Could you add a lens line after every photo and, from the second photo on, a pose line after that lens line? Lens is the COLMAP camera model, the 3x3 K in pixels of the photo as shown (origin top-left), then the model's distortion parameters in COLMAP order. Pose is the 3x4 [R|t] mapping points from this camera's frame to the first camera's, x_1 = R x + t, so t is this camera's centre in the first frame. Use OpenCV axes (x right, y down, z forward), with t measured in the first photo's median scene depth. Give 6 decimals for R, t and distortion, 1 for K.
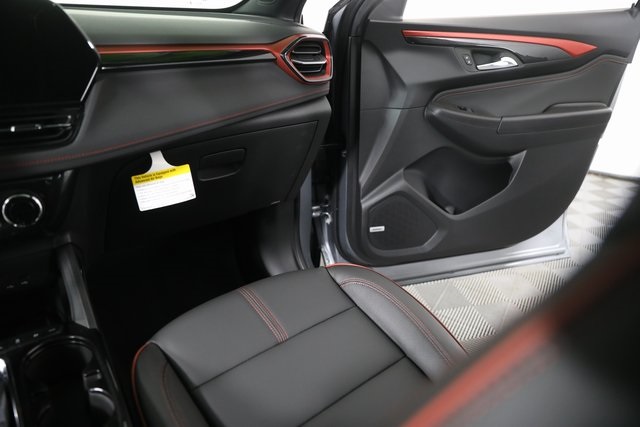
lens RADIAL K [[440.1, 0, 319.7], [0, 440.1, 209.2], [0, 0, 1]] dist [-0.100431, 0.067347]
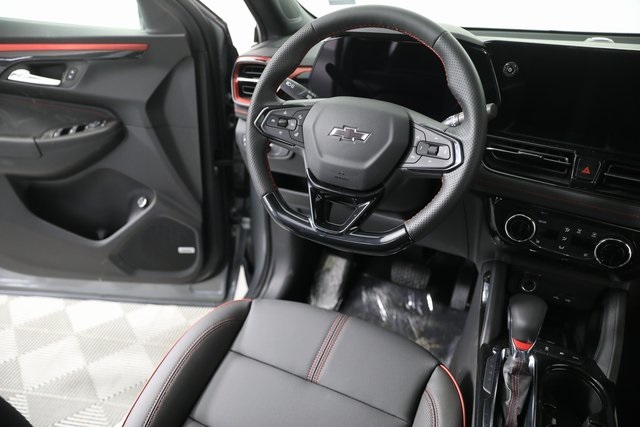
lens RADIAL K [[440.1, 0, 316.9], [0, 440.1, 207.6], [0, 0, 1]] dist [-0.100431, 0.067347]
pose [[0.416011, 0.389623, -0.821662, -0.123730], [-0.364625, 0.899215, 0.241786, -0.065500], [0.833056, 0.199013, 0.516150, -0.149143]]
